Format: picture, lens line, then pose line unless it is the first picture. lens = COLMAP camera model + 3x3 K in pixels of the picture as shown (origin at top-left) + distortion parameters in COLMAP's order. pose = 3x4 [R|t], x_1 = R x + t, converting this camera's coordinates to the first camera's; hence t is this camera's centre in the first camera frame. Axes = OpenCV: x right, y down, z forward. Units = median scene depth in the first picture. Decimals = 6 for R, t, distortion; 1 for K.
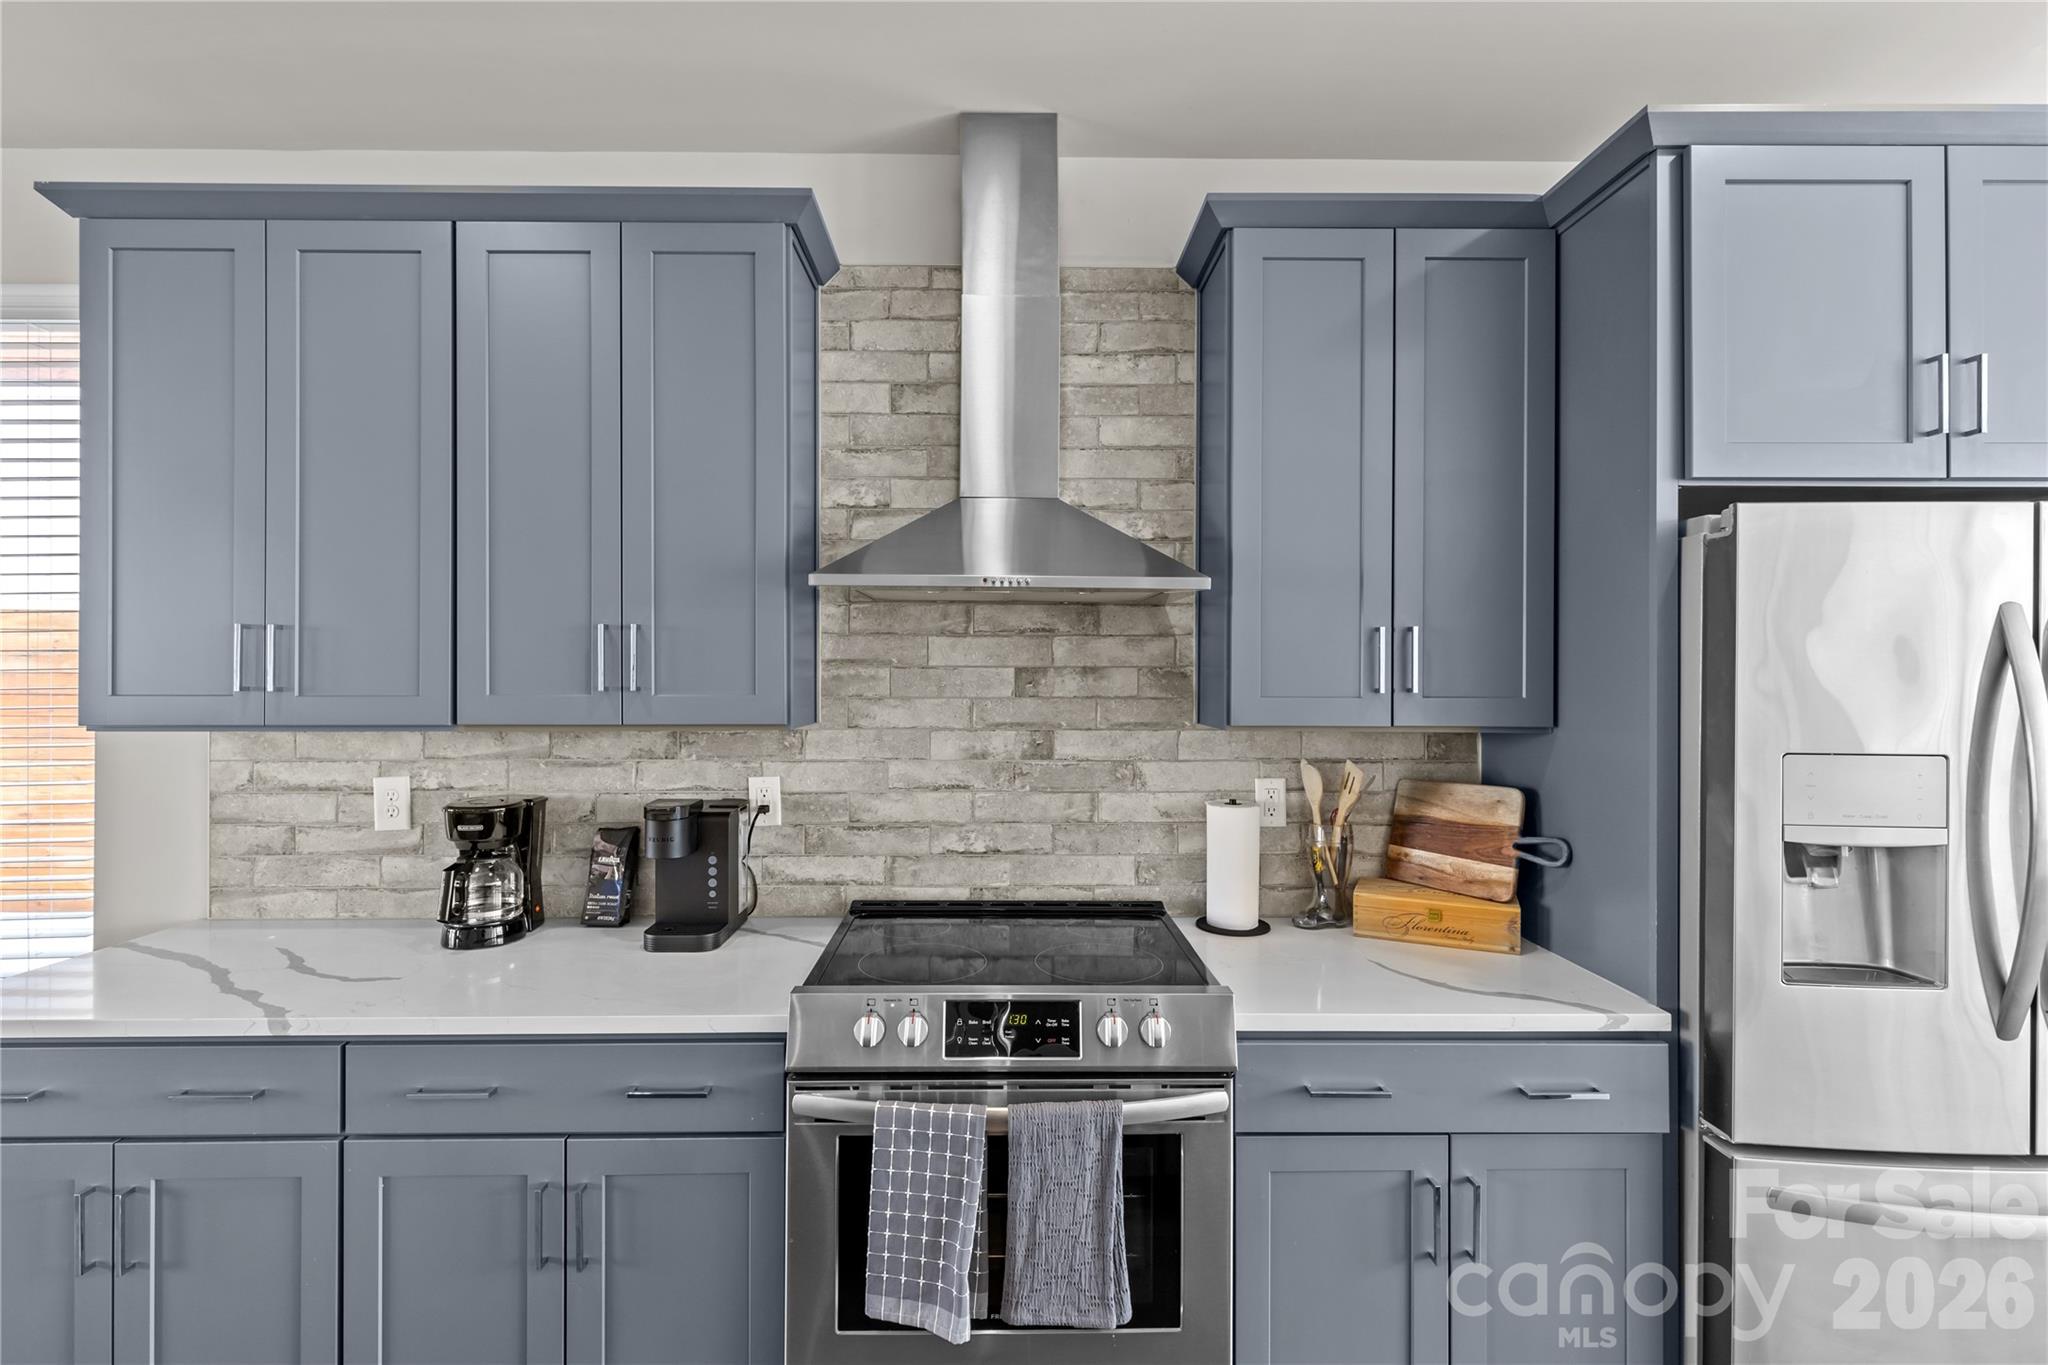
lens RADIAL K [[918.2, 0, 1013.9], [0, 918.2, 669.1], [0, 0, 1]] dist [0.010487, 0.001426]
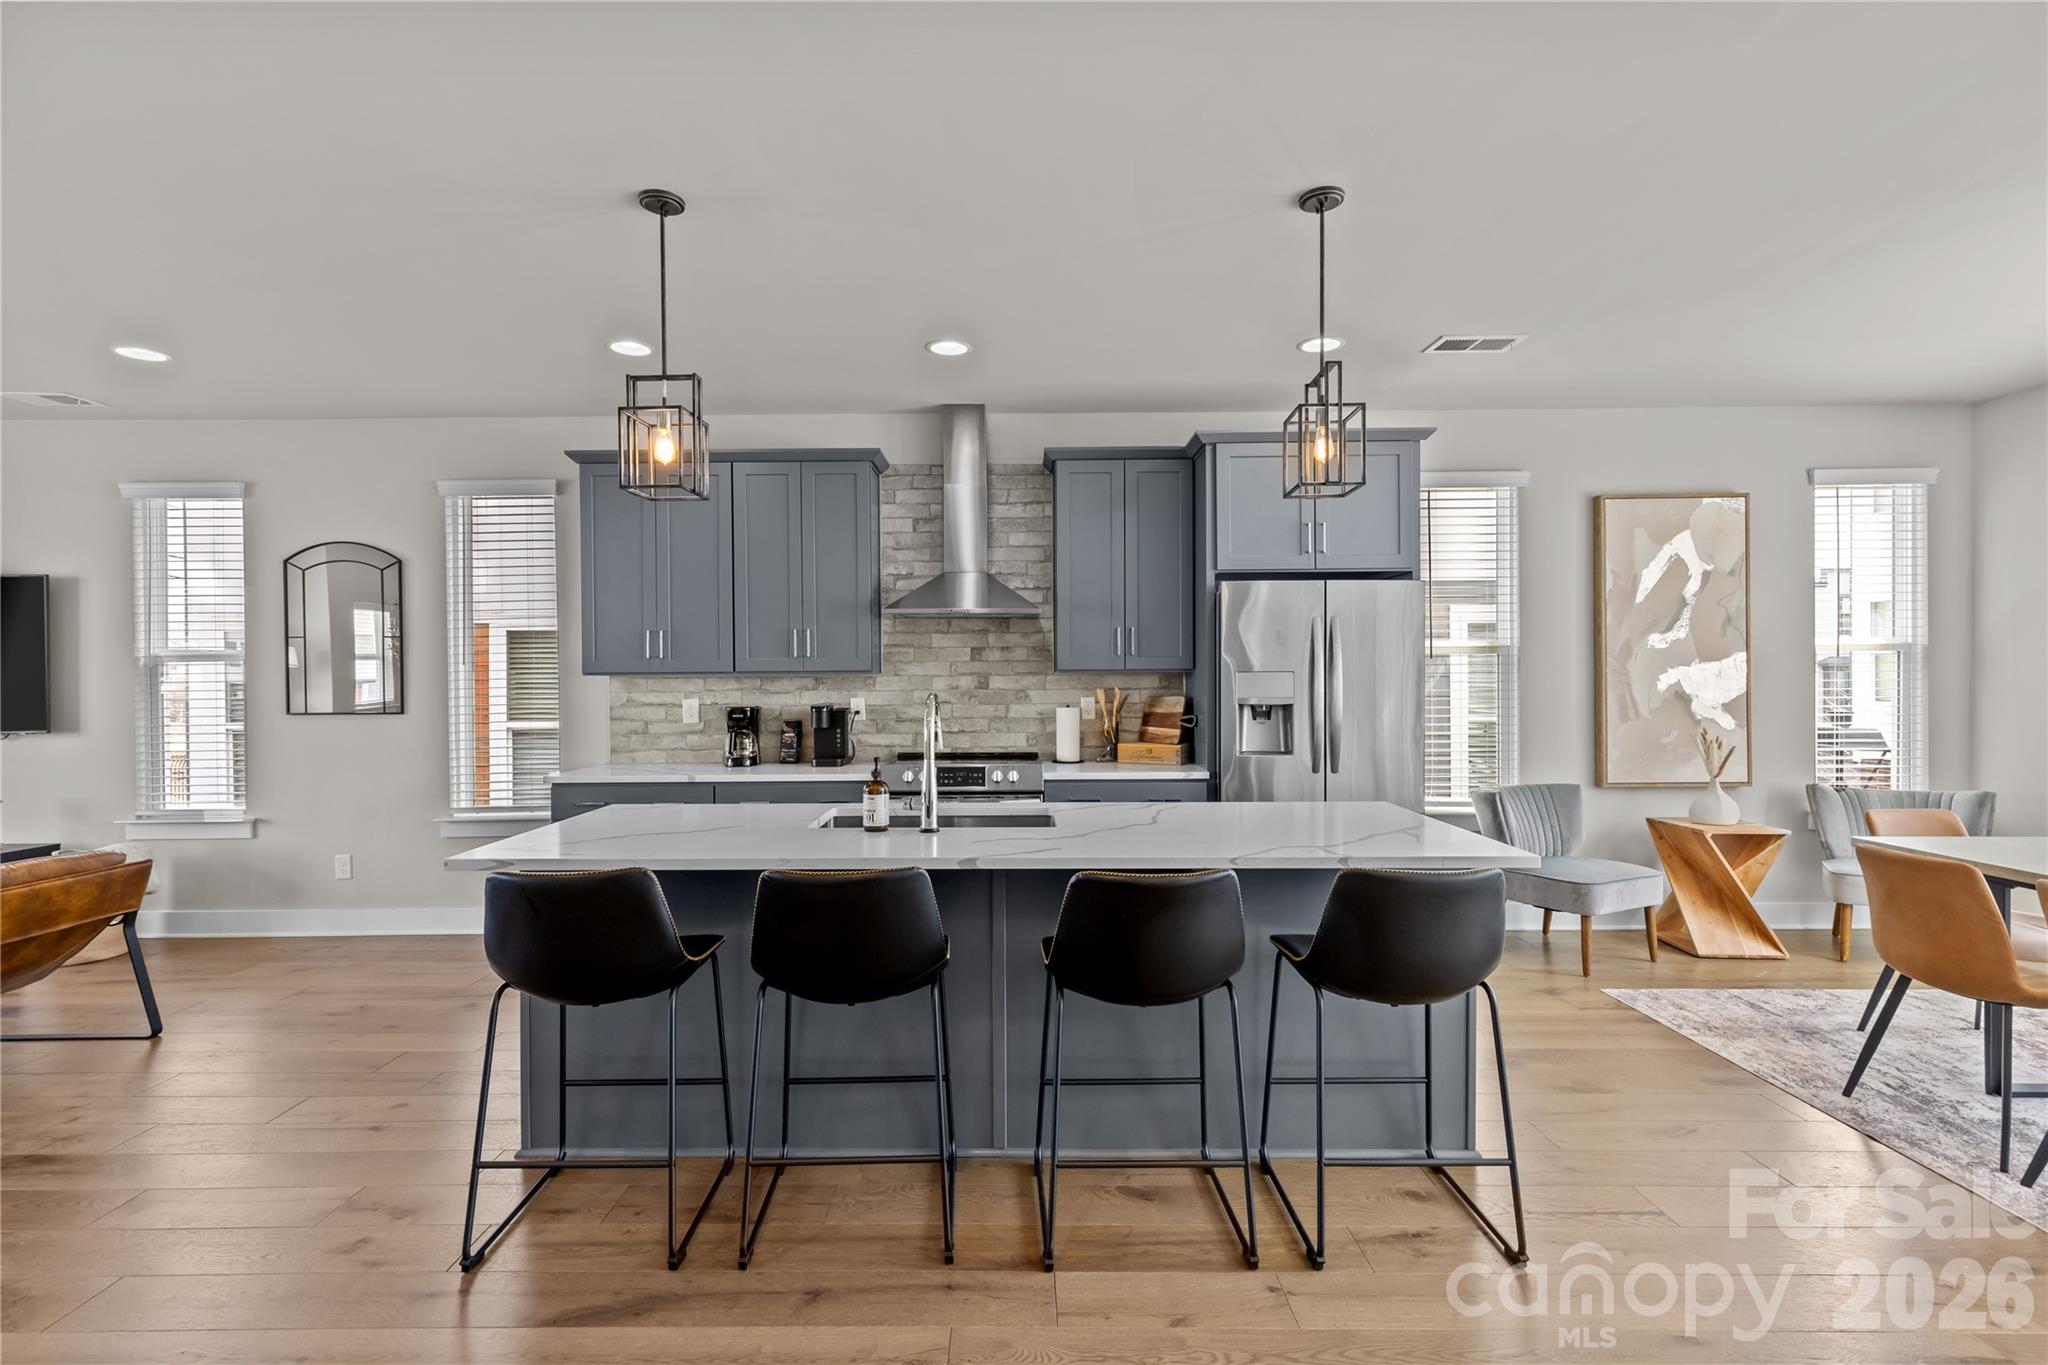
lens RADIAL K [[918.2, 0, 1033.1], [0, 918.2, 681.6], [0, 0, 1]] dist [0.010487, 0.001426]
pose [[0.999955, -0.009183, -0.002351, 0.156988], [0.009202, 0.999923, 0.008316, 0.063759], [0.002274, -0.008337, 0.999963, -1.214054]]
